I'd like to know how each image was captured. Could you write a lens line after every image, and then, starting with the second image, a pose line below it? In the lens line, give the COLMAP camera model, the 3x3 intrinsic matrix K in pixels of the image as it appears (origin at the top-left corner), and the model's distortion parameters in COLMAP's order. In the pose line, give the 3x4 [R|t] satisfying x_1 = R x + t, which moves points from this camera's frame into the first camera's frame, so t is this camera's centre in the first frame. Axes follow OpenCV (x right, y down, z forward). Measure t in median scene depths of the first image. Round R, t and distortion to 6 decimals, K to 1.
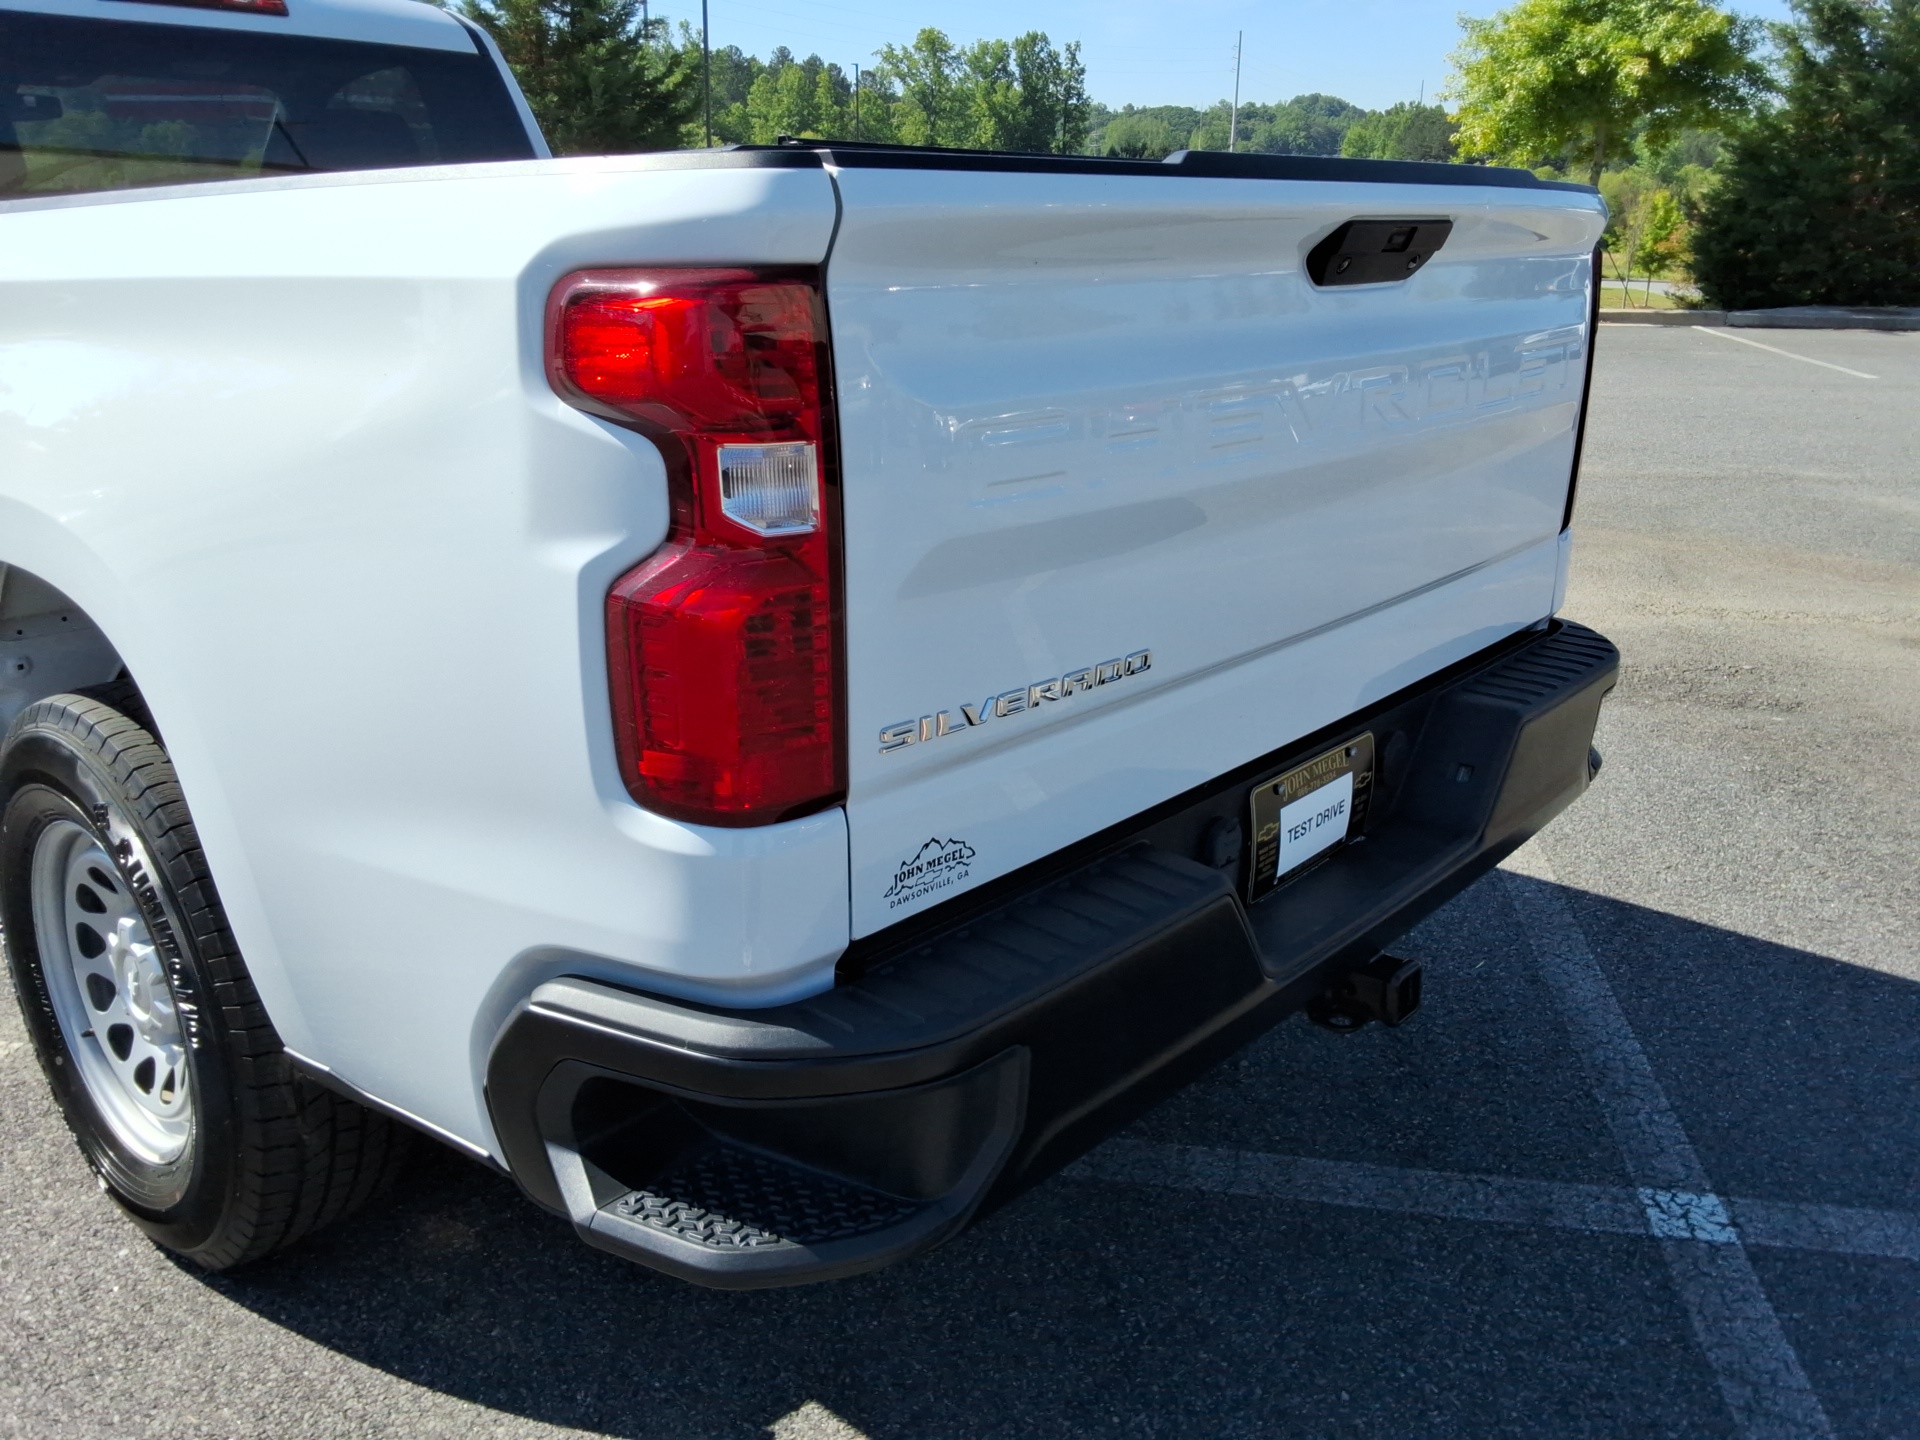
lens RADIAL K [[1537.5, 0, 973.6], [0, 1537.5, 703.1], [0, 0, 1]] dist [0.103919, -0.158801]
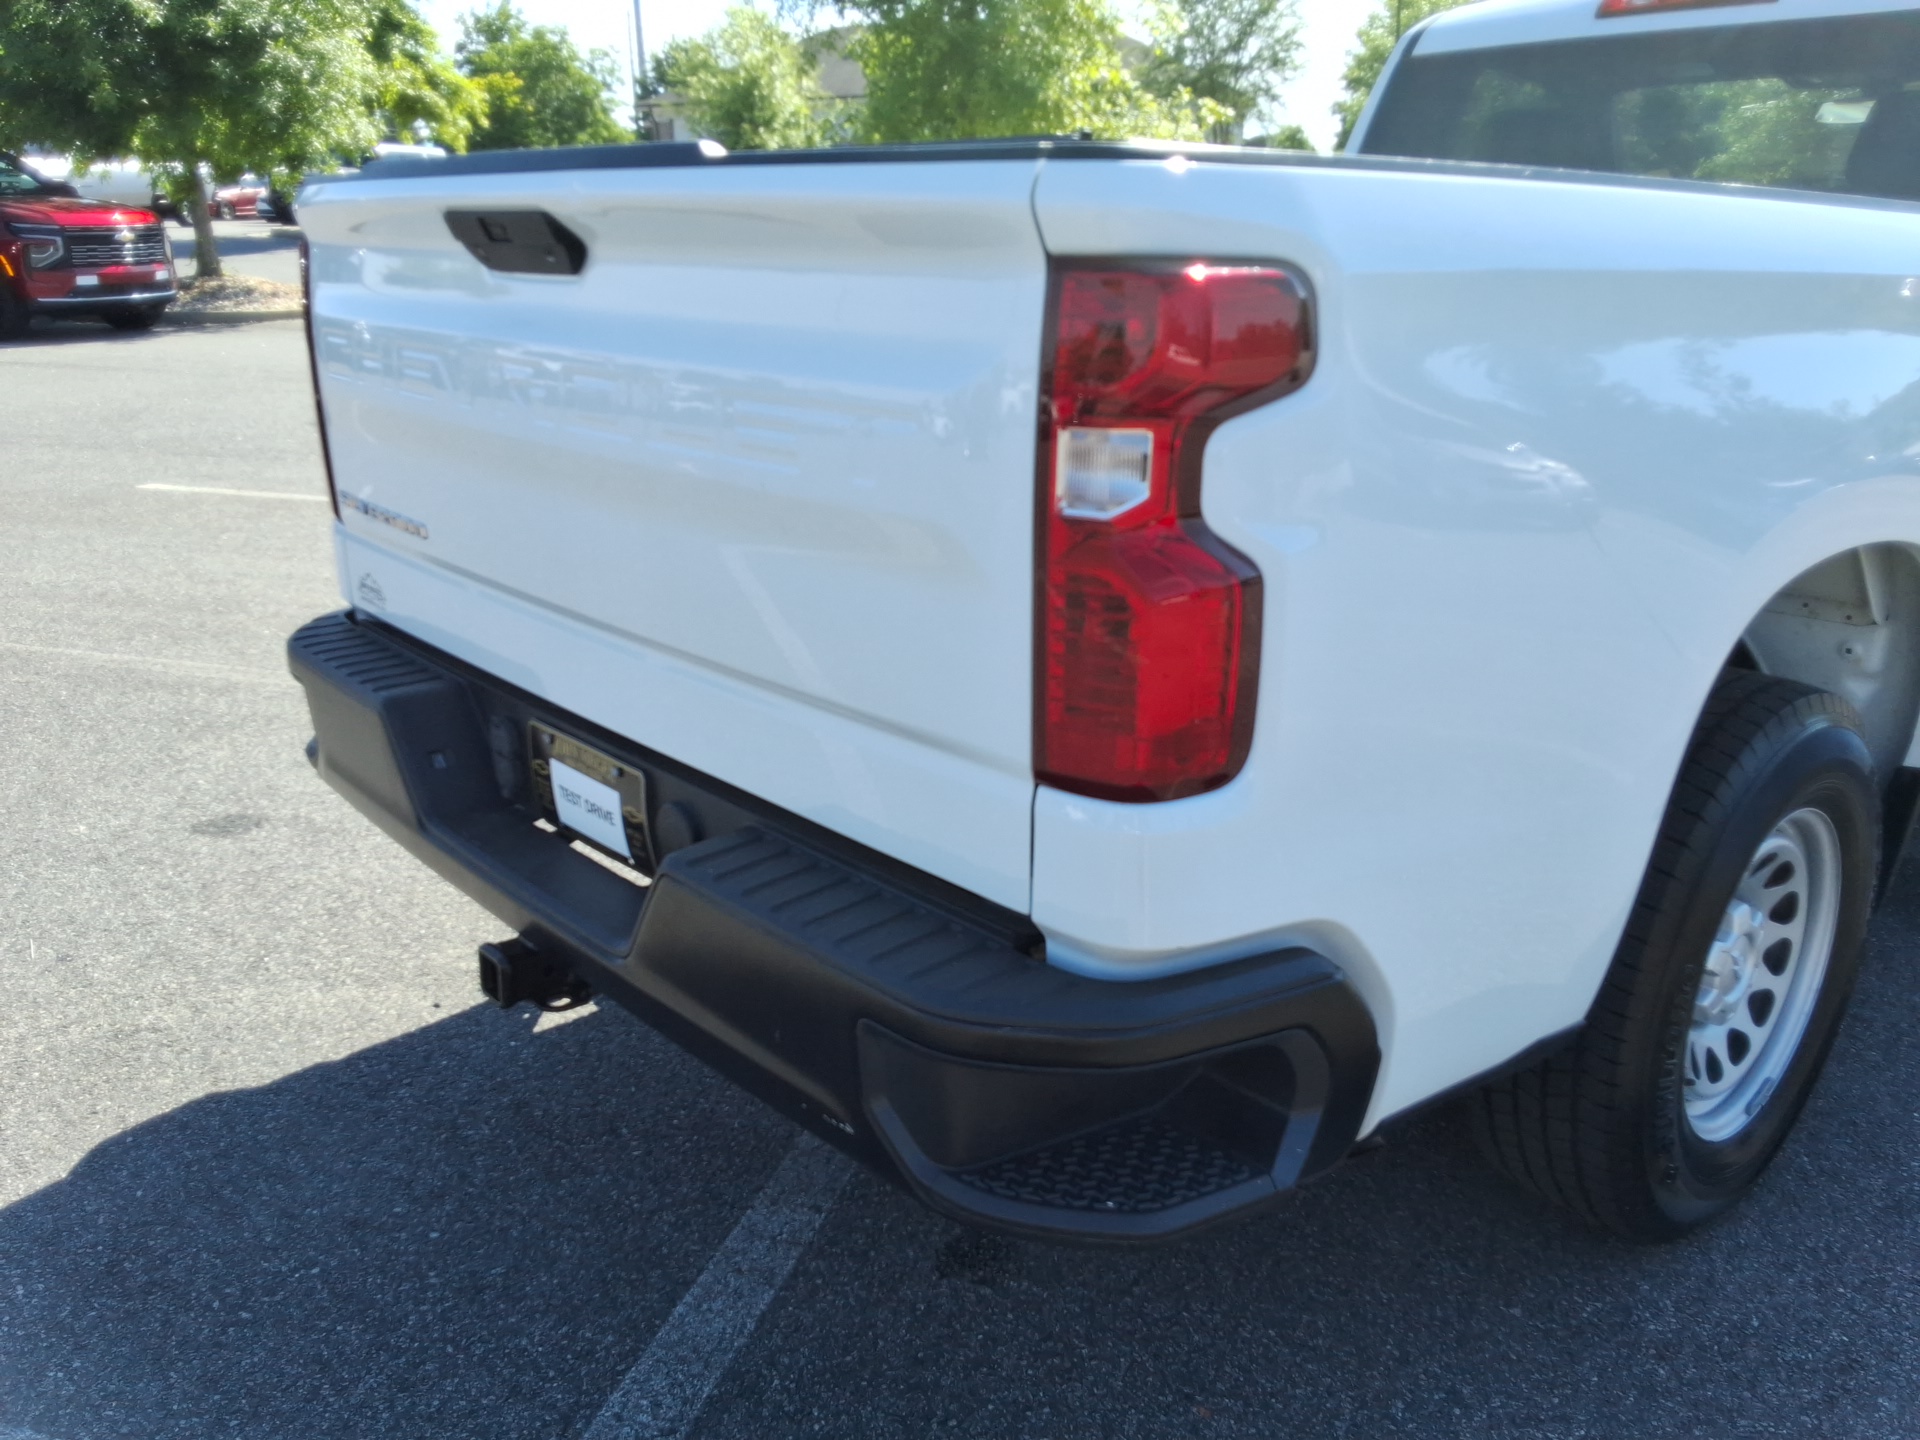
lens RADIAL K [[1537.5, 0, 968.5], [0, 1537.5, 688.2], [0, 0, 1]] dist [0.103919, -0.158801]
pose [[-0.139009, 0.278934, -0.950196, 0.107970], [-0.290761, 0.905725, 0.308416, -0.036192], [0.946644, 0.319153, -0.044800, 0.120459]]
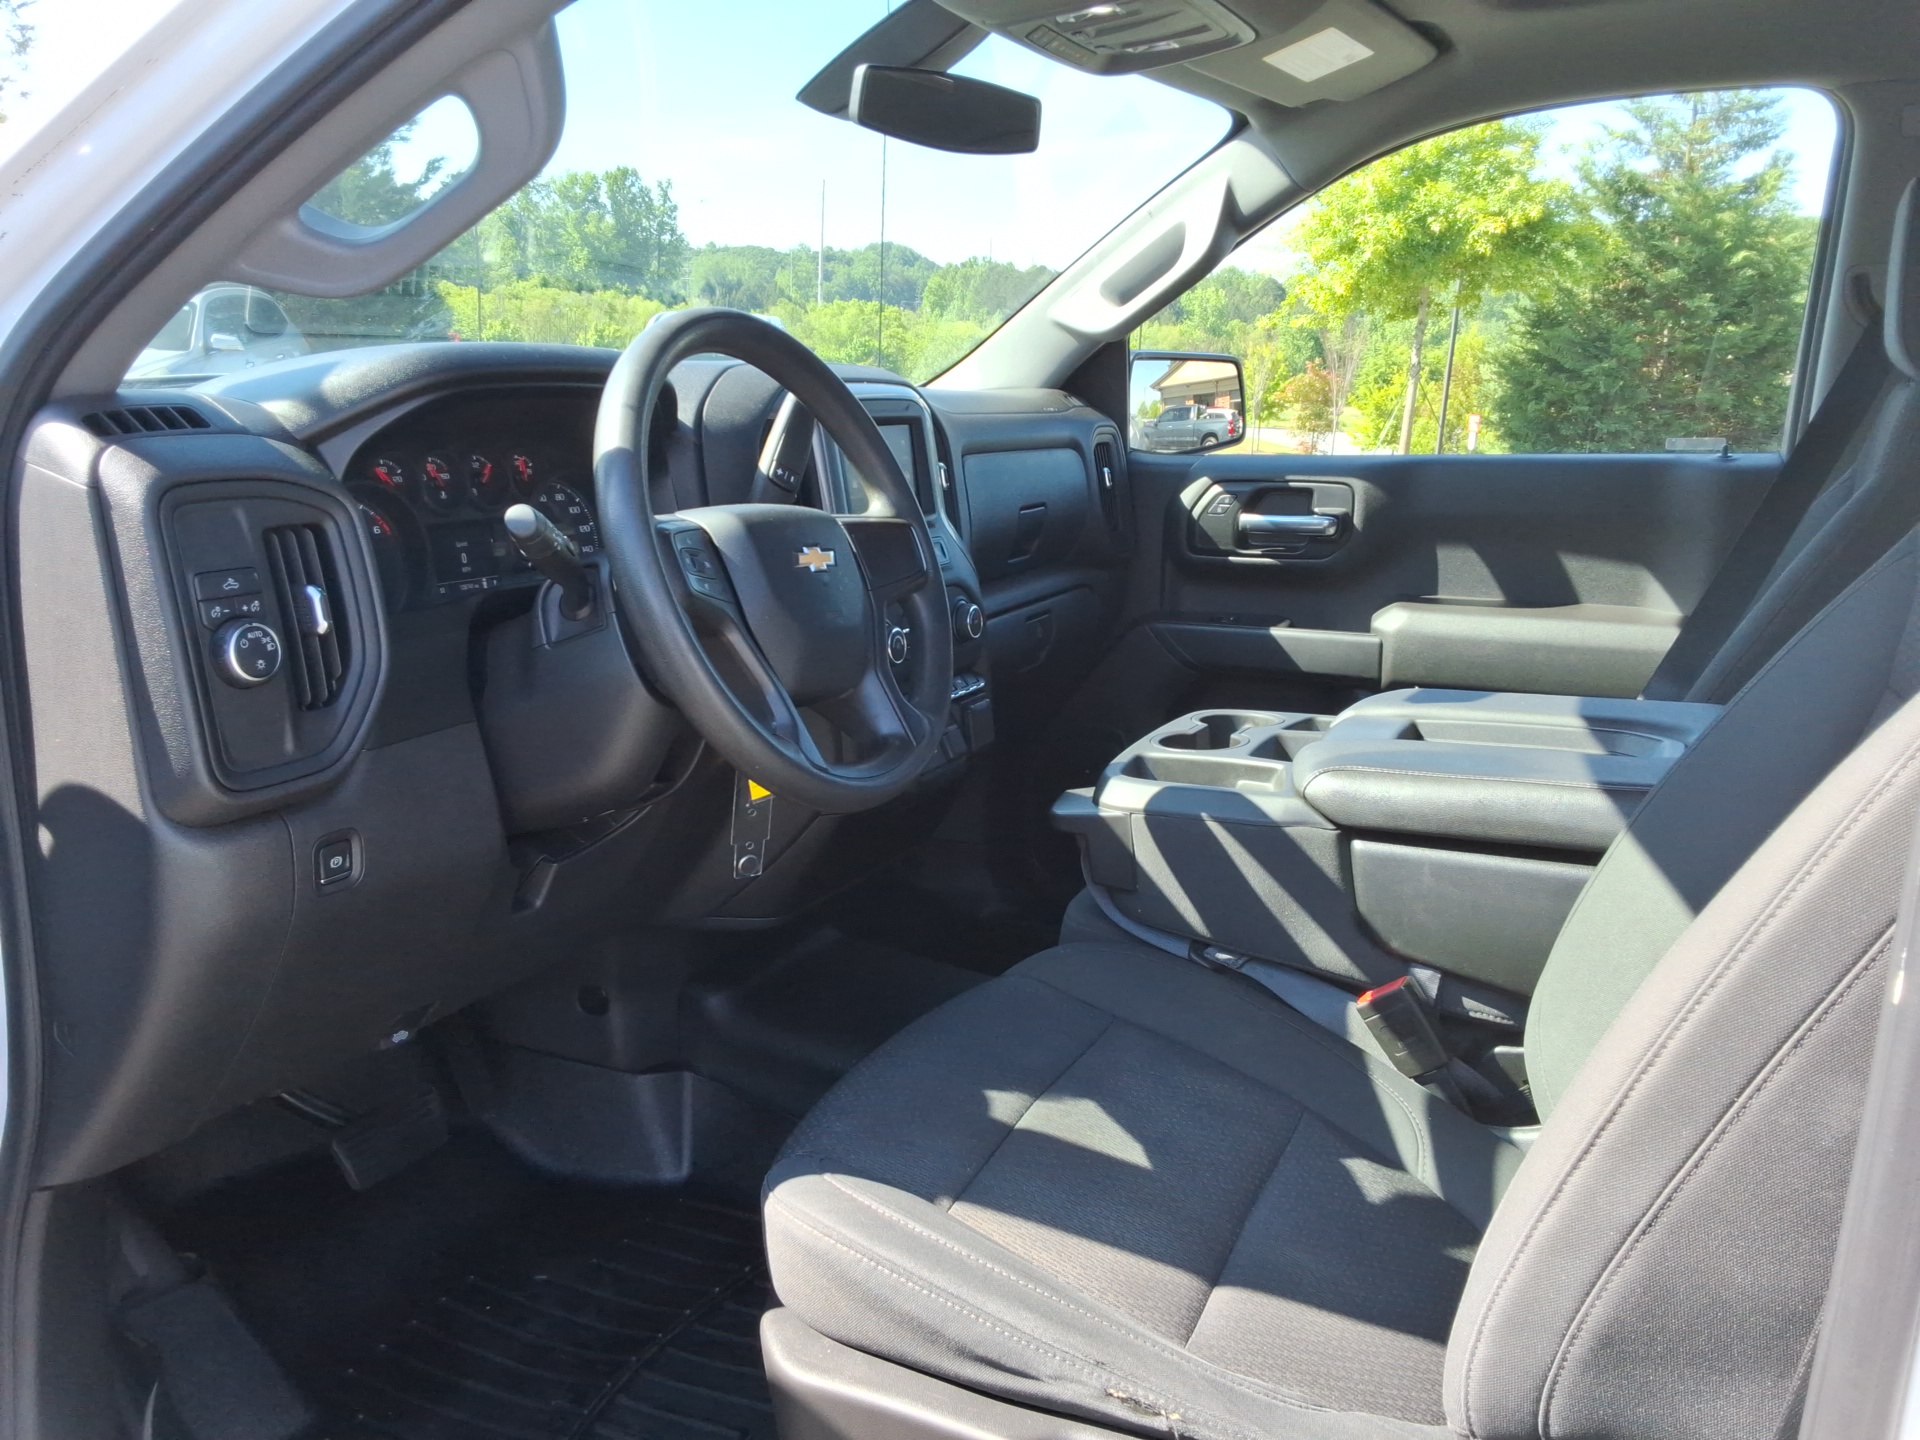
lens RADIAL K [[1537.5, 0, 978.0], [0, 1537.5, 673.1], [0, 0, 1]] dist [0.103919, -0.158801]
pose [[0.965487, -0.024134, 0.259331, -0.141045], [0.049359, 0.994608, -0.091203, -0.042082], [-0.255731, 0.100855, 0.961473, 0.129709]]
